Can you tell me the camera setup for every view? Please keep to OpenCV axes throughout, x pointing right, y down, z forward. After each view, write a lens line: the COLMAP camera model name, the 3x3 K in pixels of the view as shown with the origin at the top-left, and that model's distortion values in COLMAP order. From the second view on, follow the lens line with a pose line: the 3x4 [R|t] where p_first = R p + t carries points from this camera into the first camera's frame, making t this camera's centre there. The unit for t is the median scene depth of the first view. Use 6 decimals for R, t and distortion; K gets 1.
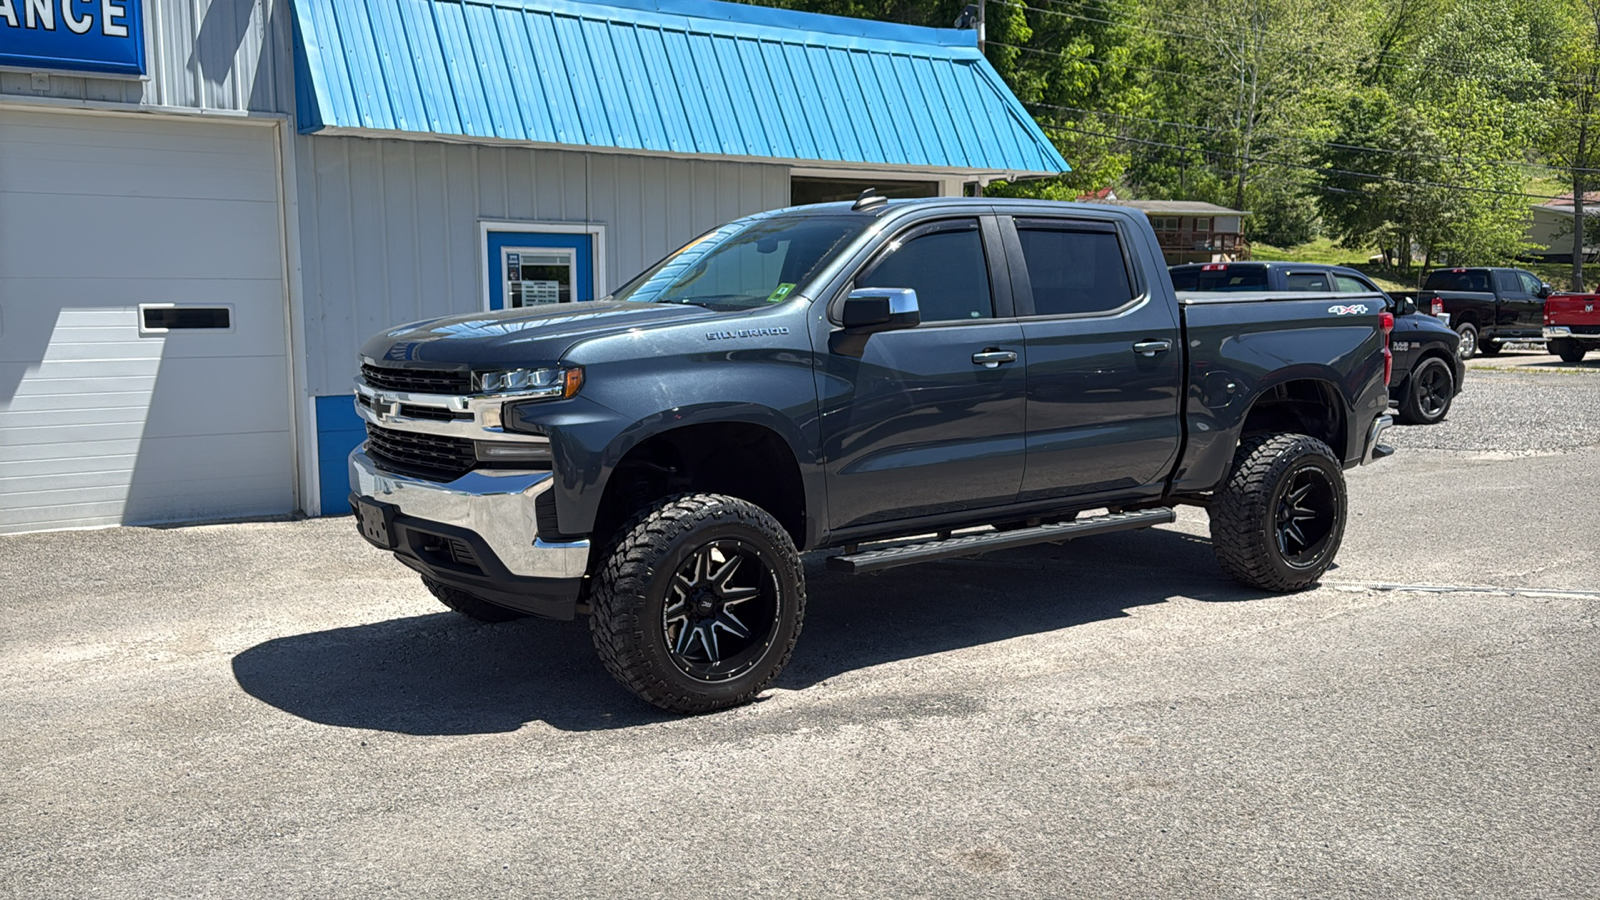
lens RADIAL K [[1376.2, 0, 800.0], [0, 1376.2, 450.0], [0, 0, 1]] dist [0.100933, -0.142612]
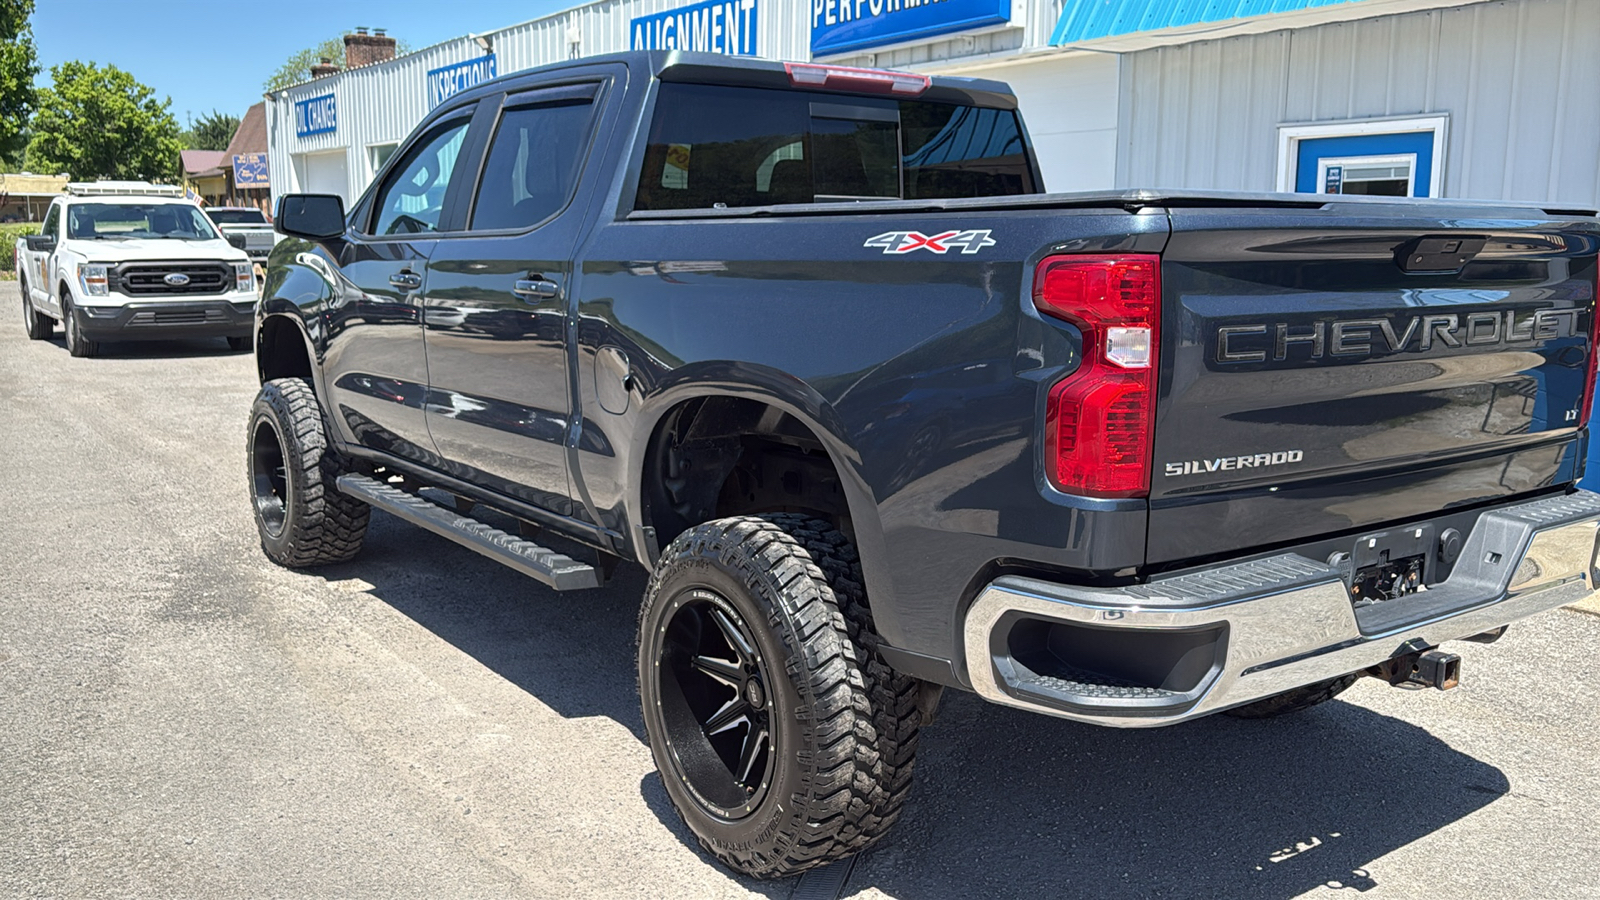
lens RADIAL K [[1377.5, 0, 812.9], [0, 1377.5, 453.3], [0, 0, 1]] dist [0.145490, -0.279238]
pose [[0.004208, 0.159267, -0.987227, 0.758753], [-0.125176, 0.979554, 0.157496, -0.100331], [0.992126, 0.122914, 0.024059, 0.974220]]
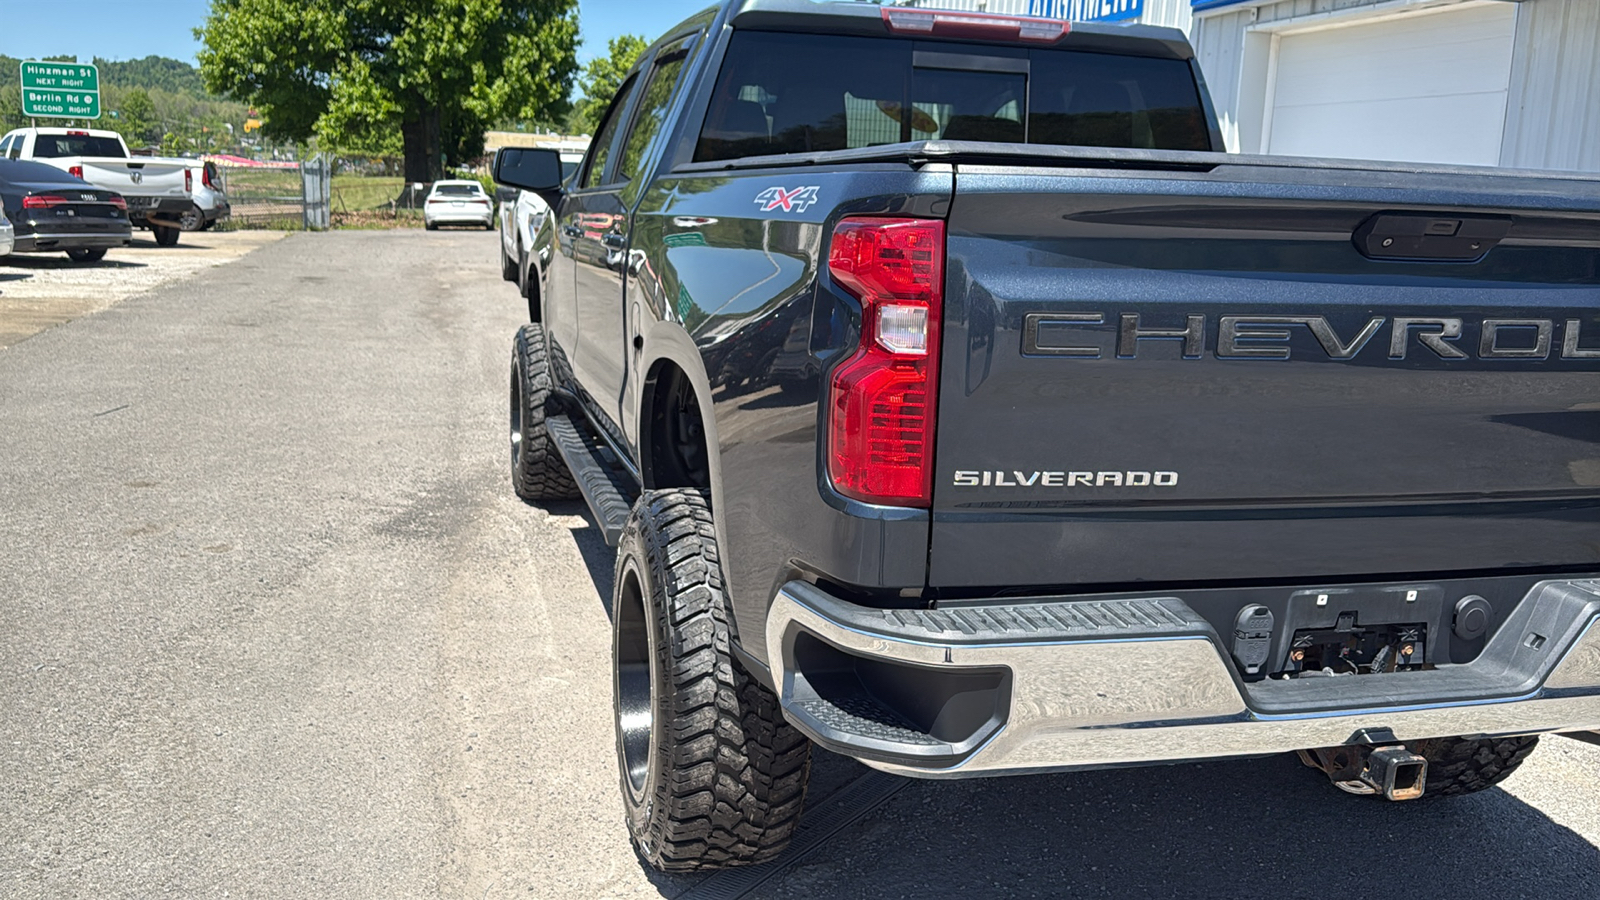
lens RADIAL K [[1373.7, 0, 802.2], [0, 1373.7, 451.0], [0, 0, 1]] dist [0.147710, -0.274807]
pose [[-0.346926, 0.162540, -0.923701, 0.698042], [-0.147786, 0.963091, 0.224977, -0.117485], [0.926176, 0.214561, -0.310100, 1.120826]]
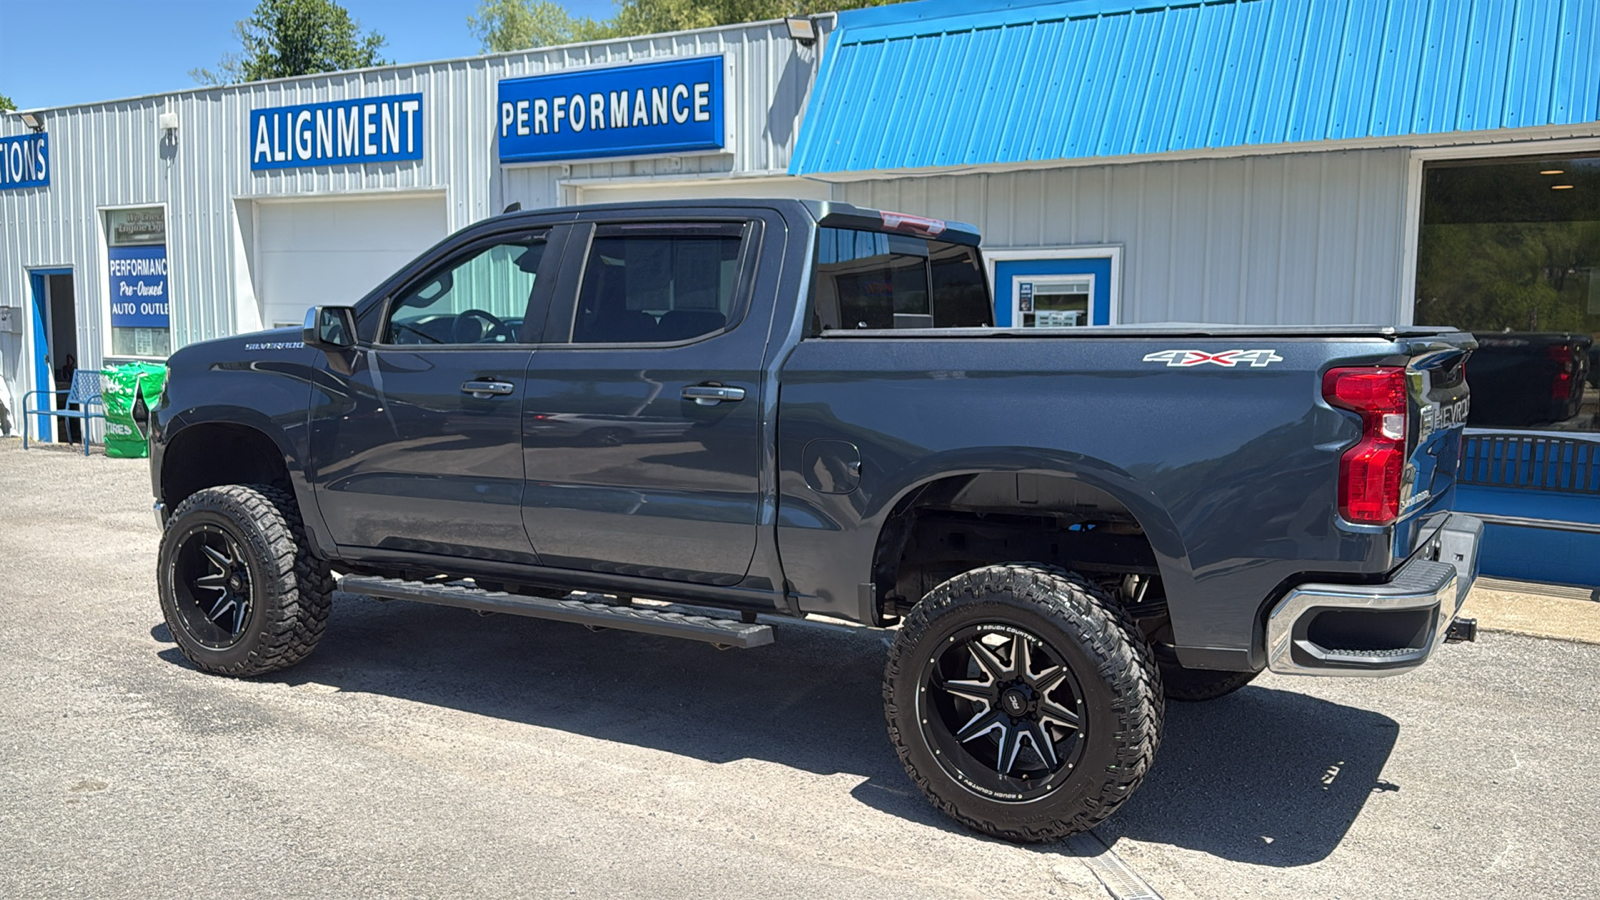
lens RADIAL K [[1373.7, 0, 802.2], [0, 1373.7, 451.0], [0, 0, 1]] dist [0.147710, -0.274807]
pose [[0.399972, 0.090221, -0.912076, 0.810411], [-0.117387, 0.991990, 0.046649, -0.073032], [0.908979, 0.088407, 0.407359, 0.658575]]
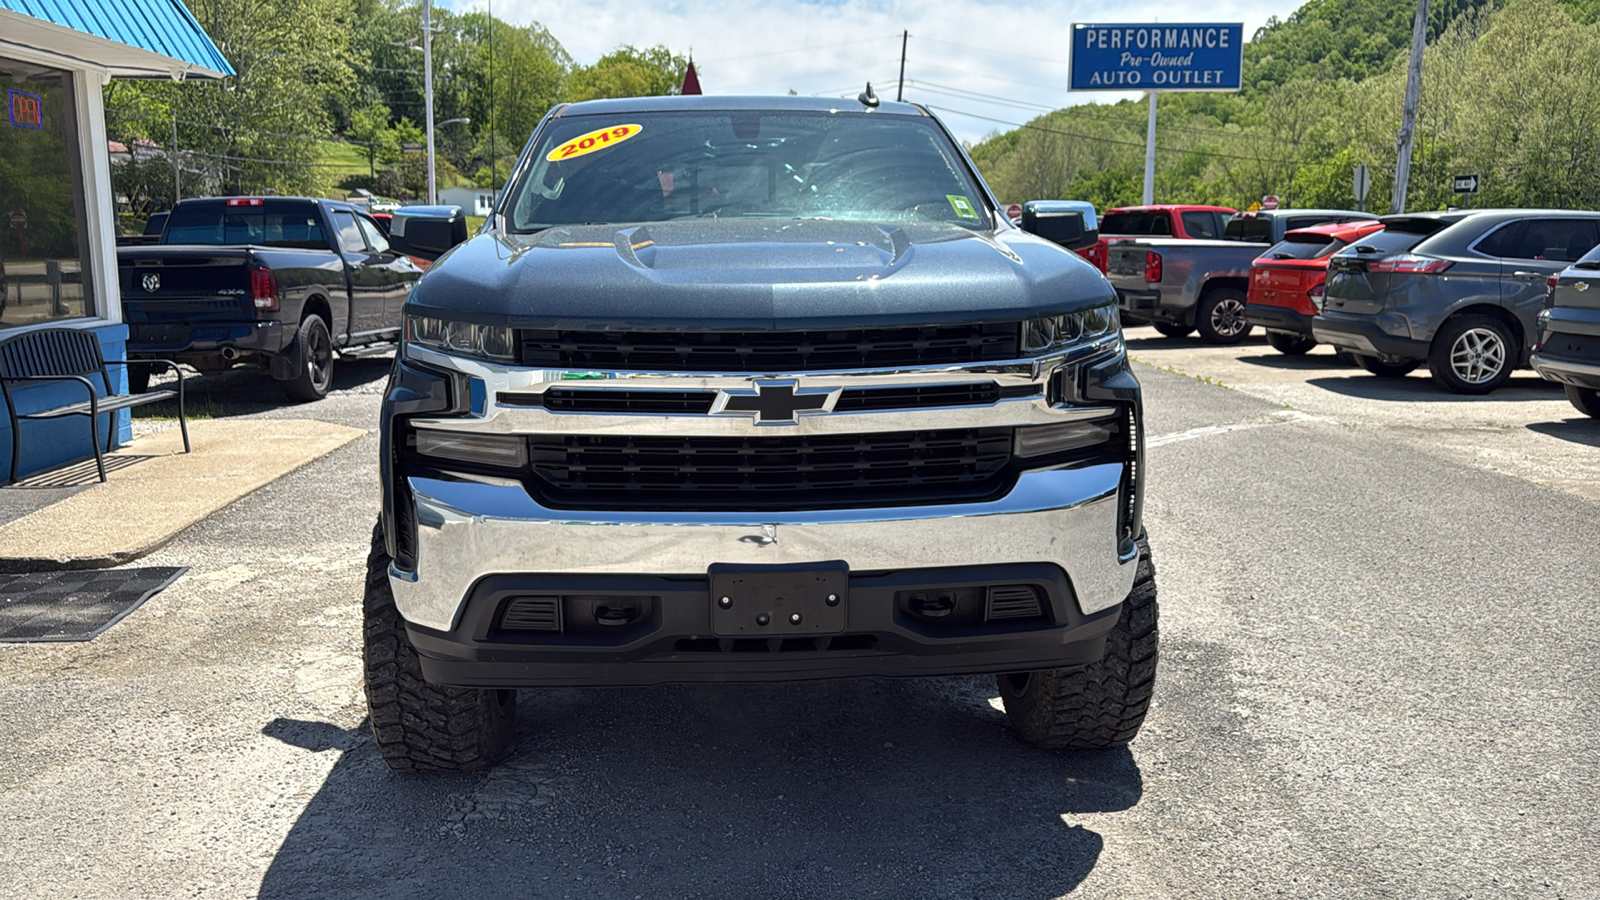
lens RADIAL K [[1375.9, 0, 781.4], [0, 1375.9, 448.6], [0, 0, 1]] dist [0.138823, -0.282820]
pose [[0.536261, -0.133810, 0.833378, -0.558475], [0.106345, 0.990197, 0.090558, -0.045199], [-0.837326, 0.040063, 0.545234, 0.493134]]
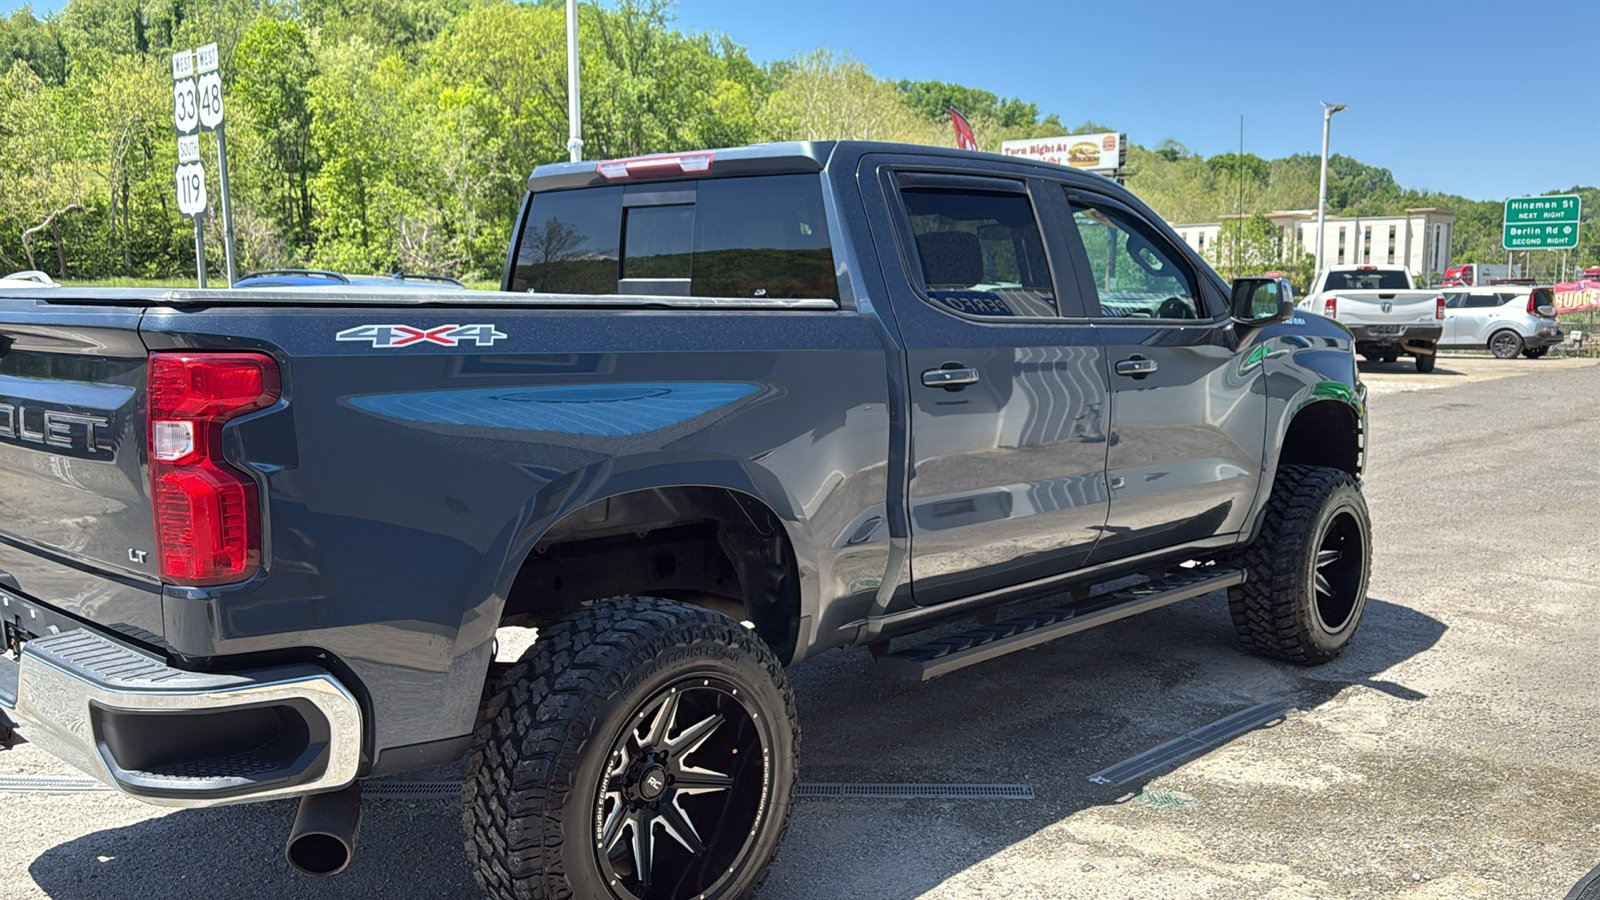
lens RADIAL K [[1373.9, 0, 796.7], [0, 1373.9, 433.0], [0, 0, 1]] dist [0.141210, -0.275755]
pose [[-0.982511, 0.020548, -0.185067, 0.228159], [-0.020854, 0.975497, 0.219022, -0.181430], [0.185033, 0.219051, -0.958008, 1.573605]]
